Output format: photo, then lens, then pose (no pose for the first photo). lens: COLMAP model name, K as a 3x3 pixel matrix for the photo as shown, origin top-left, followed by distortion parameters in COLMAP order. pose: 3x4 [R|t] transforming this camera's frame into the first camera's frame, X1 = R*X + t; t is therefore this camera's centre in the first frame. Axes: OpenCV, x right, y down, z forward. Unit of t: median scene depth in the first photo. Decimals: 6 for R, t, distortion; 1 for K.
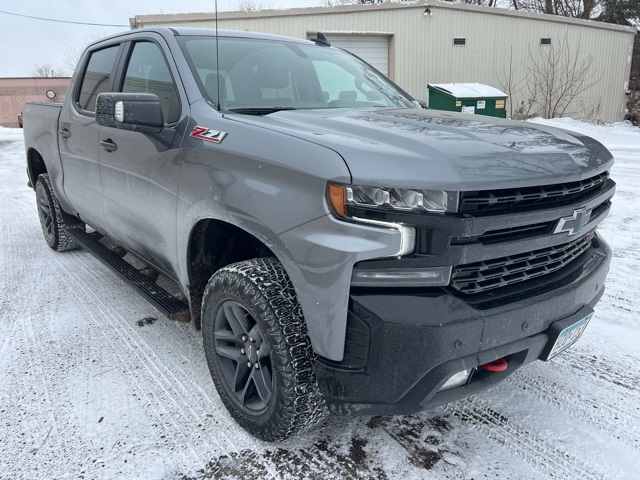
lens RADIAL K [[478.7, 0, 318.7], [0, 478.7, 240.9], [0, 0, 1]] dist [0.065825, -0.071886]
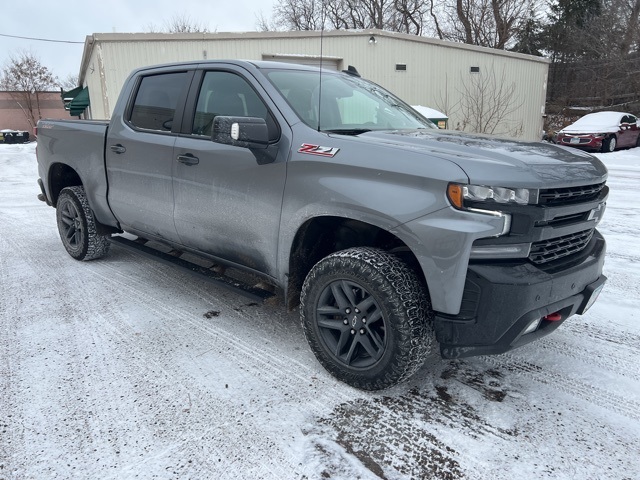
lens RADIAL K [[478.7, 0, 315.4], [0, 478.7, 238.1], [0, 0, 1]] dist [0.065825, -0.071886]
pose [[0.990459, -0.020456, 0.136282, -0.395741], [0.025928, 0.998922, -0.038494, 0.056696], [-0.135347, 0.041660, 0.989922, -0.227948]]
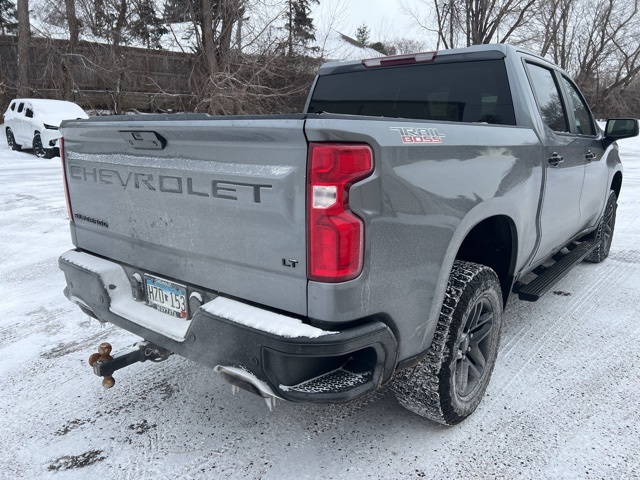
lens RADIAL K [[478.7, 0, 316.6], [0, 478.7, 243.3], [0, 0, 1]] dist [0.065825, -0.071886]
pose [[-0.197455, -0.229580, 0.953050, -2.107114], [0.265887, 0.923207, 0.277478, -0.716000], [-0.943565, 0.308193, -0.121250, 2.569808]]
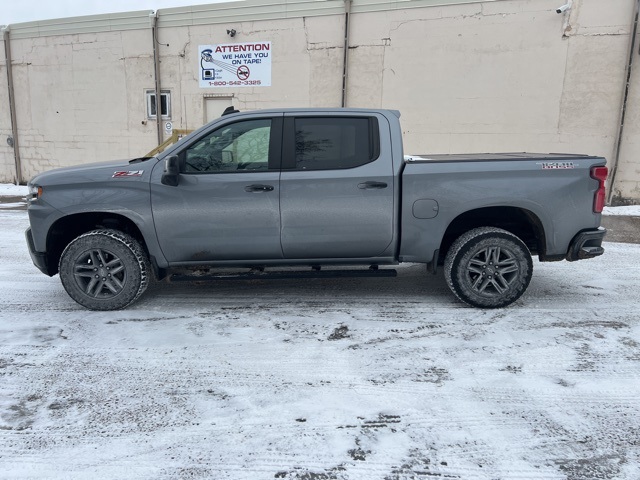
lens RADIAL K [[478.7, 0, 319.0], [0, 478.7, 240.2], [0, 0, 1]] dist [0.065825, -0.071886]
pose [[-0.638097, 0.152286, -0.754746, 1.459884], [-0.209567, 0.908886, 0.360565, -0.987889], [0.740887, 0.388246, -0.548043, 3.254712]]
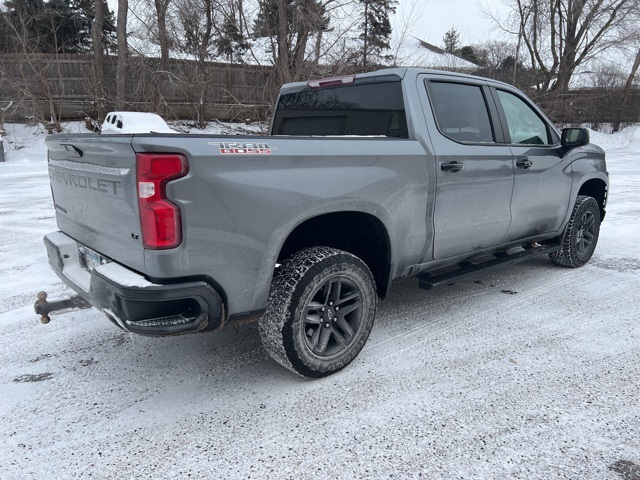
lens RADIAL K [[478.7, 0, 317.3], [0, 478.7, 241.3], [0, 0, 1]] dist [0.065825, -0.071886]
pose [[-0.018811, -0.217433, 0.975894, -2.444606], [0.277690, 0.936529, 0.214015, -0.605496], [-0.960487, 0.275022, 0.042762, 2.117955]]
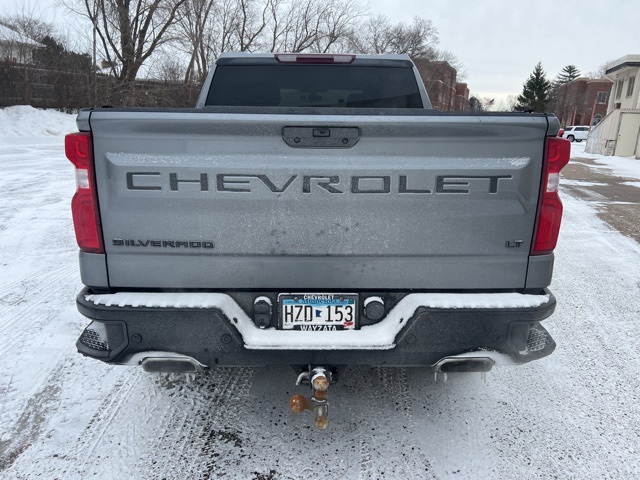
lens RADIAL K [[478.7, 0, 320.3], [0, 478.7, 240.7], [0, 0, 1]] dist [0.065825, -0.071886]
pose [[-0.781708, -0.158357, 0.603204, -1.664560], [0.154952, 0.887576, 0.433818, -0.907589], [-0.604088, 0.432587, -0.669288, 3.262773]]
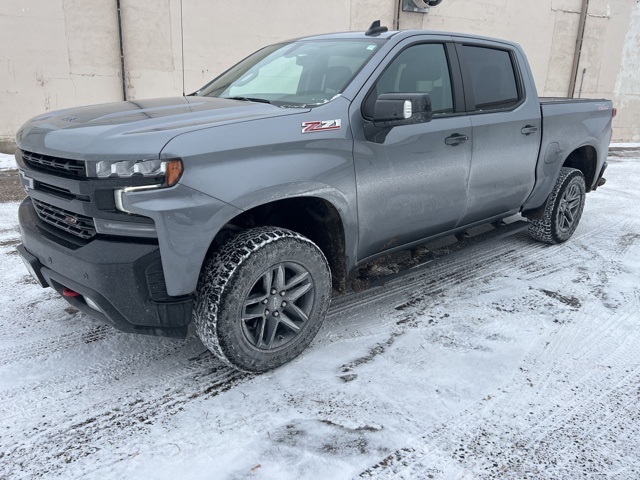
lens RADIAL K [[478.7, 0, 314.9], [0, 478.7, 238.5], [0, 0, 1]] dist [0.065825, -0.071886]
pose [[0.027275, 0.290933, -0.956354, 1.586527], [-0.291925, 0.917324, 0.270734, -0.411130], [0.956052, 0.271799, 0.109951, 1.404036]]
